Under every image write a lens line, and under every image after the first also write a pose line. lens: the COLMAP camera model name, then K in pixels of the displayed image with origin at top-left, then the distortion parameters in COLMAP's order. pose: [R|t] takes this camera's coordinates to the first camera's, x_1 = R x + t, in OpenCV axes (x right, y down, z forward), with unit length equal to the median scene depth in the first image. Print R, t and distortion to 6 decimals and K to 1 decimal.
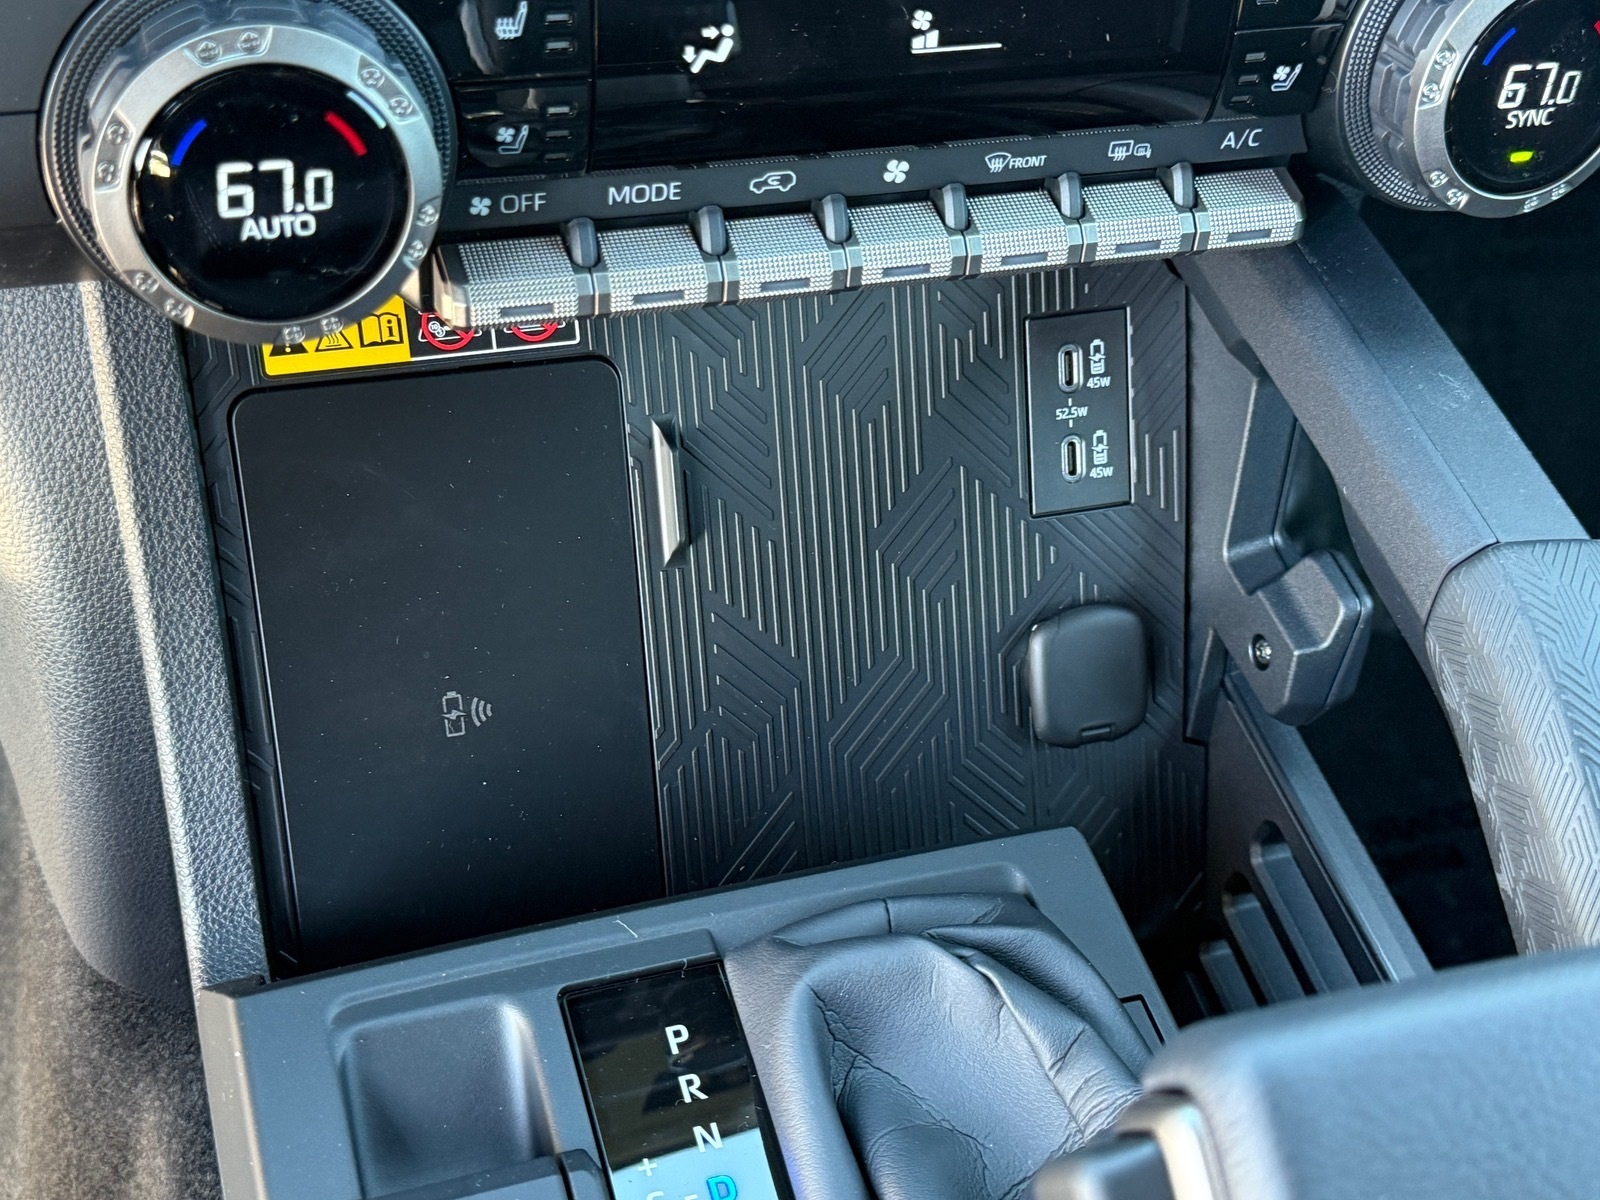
lens RADIAL K [[2052.5, 0, 792.5], [0, 2052.5, 610.5], [0, 0, 1]] dist [0.191343, -0.506430]
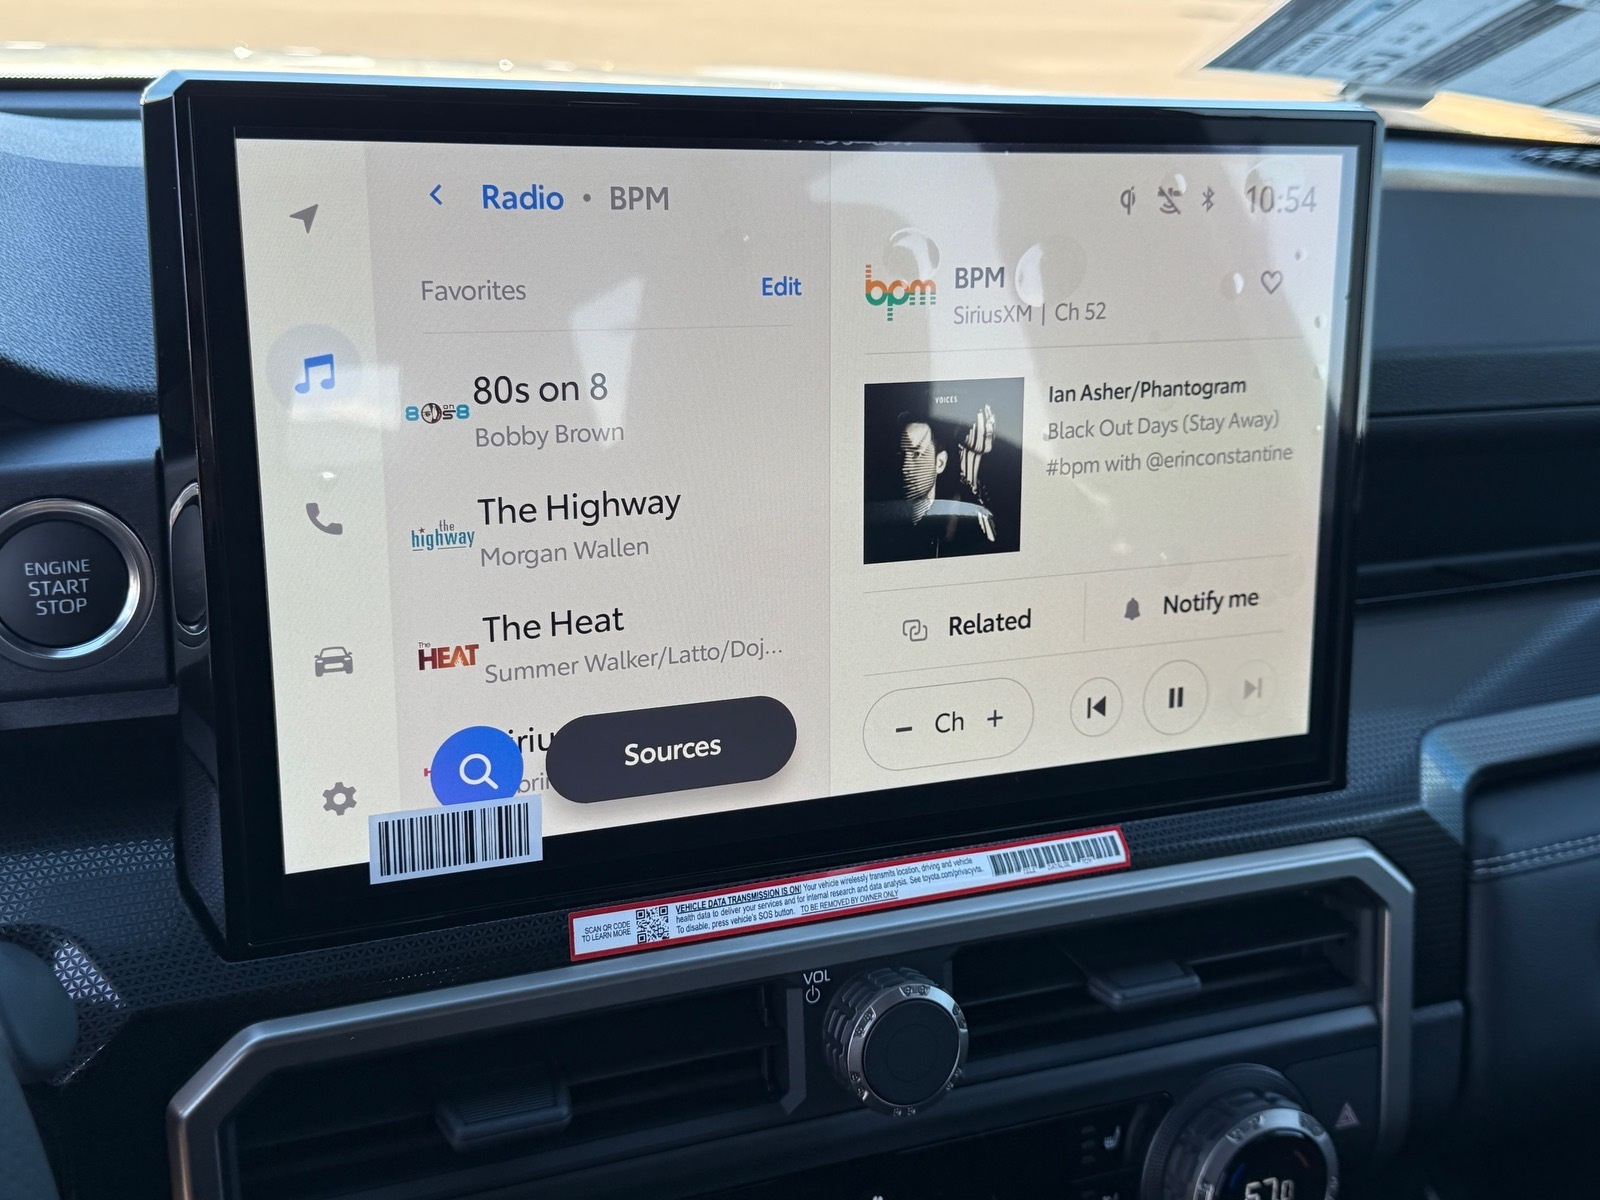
lens RADIAL K [[1816.5, 0, 800.0], [0, 1816.5, 600.0], [0, 0, 1]] dist [0.210039, -0.609975]
pose [[0.993919, -0.088900, 0.064978, -0.042797], [0.108188, 0.898289, -0.425878, -0.093980], [-0.020509, 0.430318, 0.902444, -0.429478]]
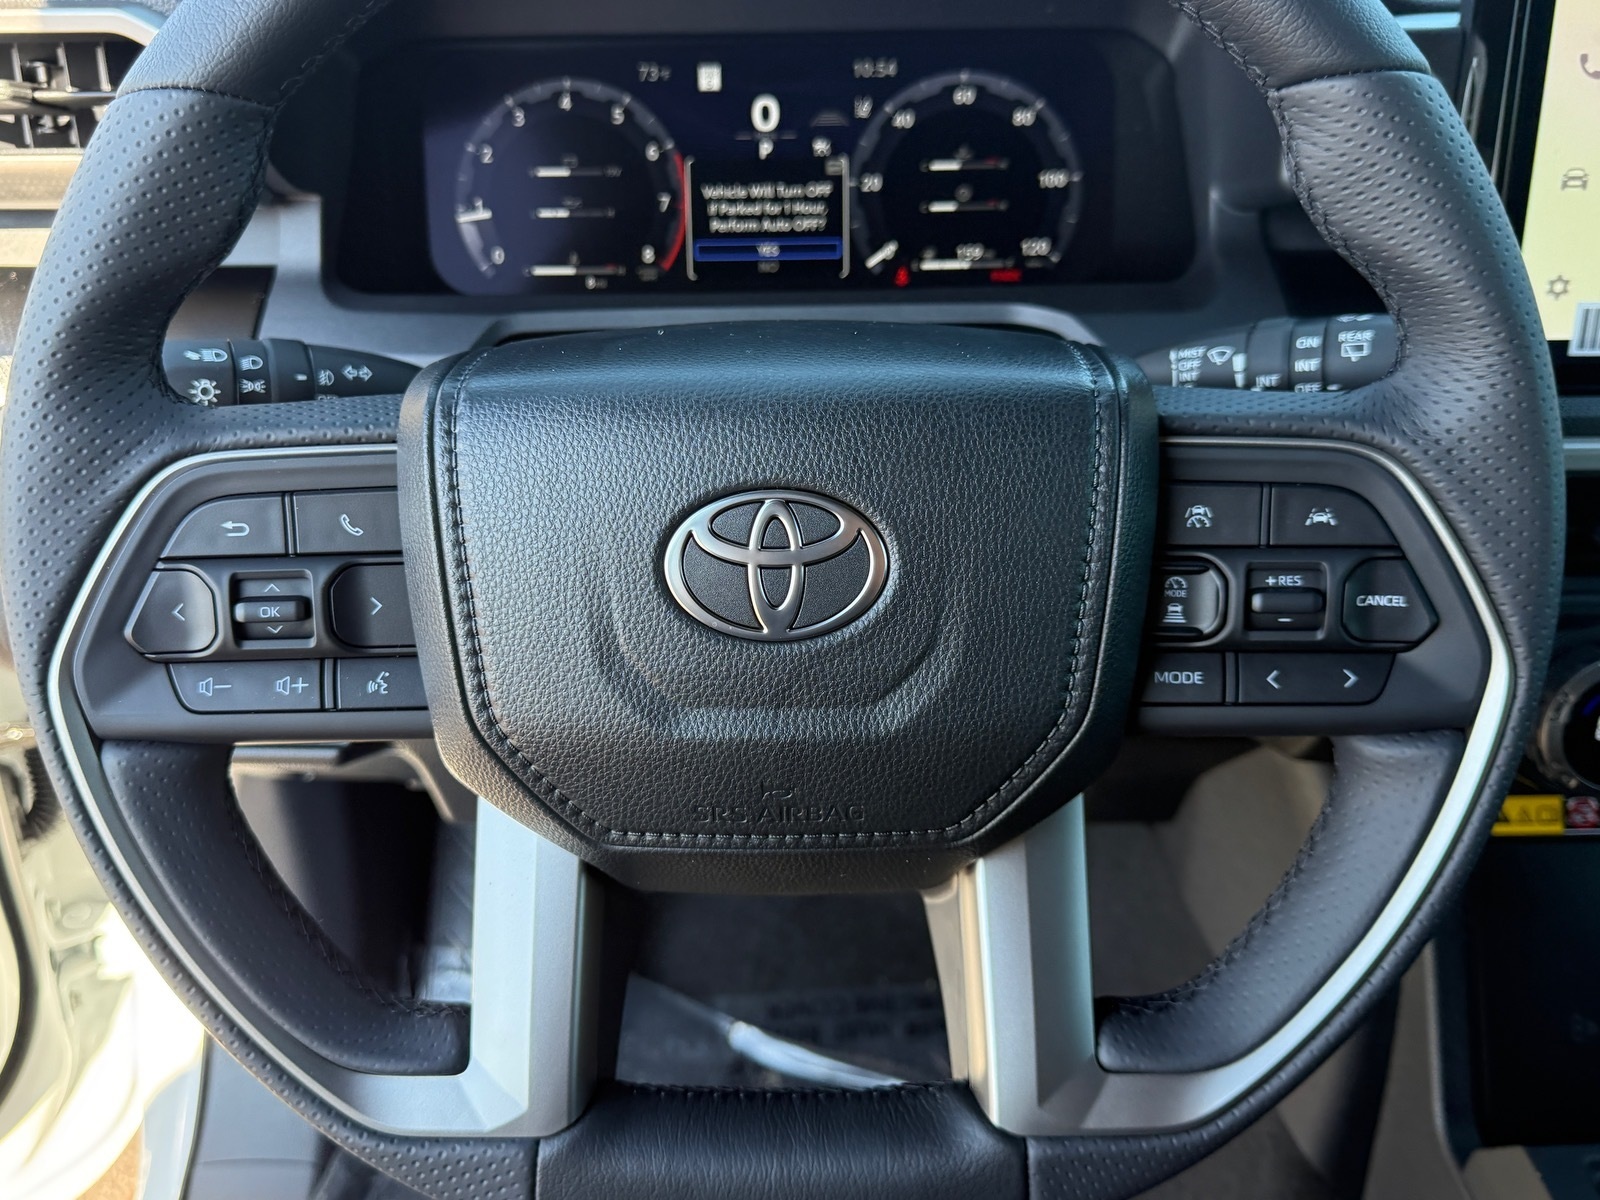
lens RADIAL K [[1367.8, 0, 771.9], [0, 1367.8, 617.8], [0, 0, 1]] dist [0.060632, -0.155879]
pose [[0.937050, 0.023540, -0.348401, -0.467528], [-0.139468, 0.939921, -0.311603, 0.210272], [0.320134, 0.340579, 0.884036, -0.482244]]
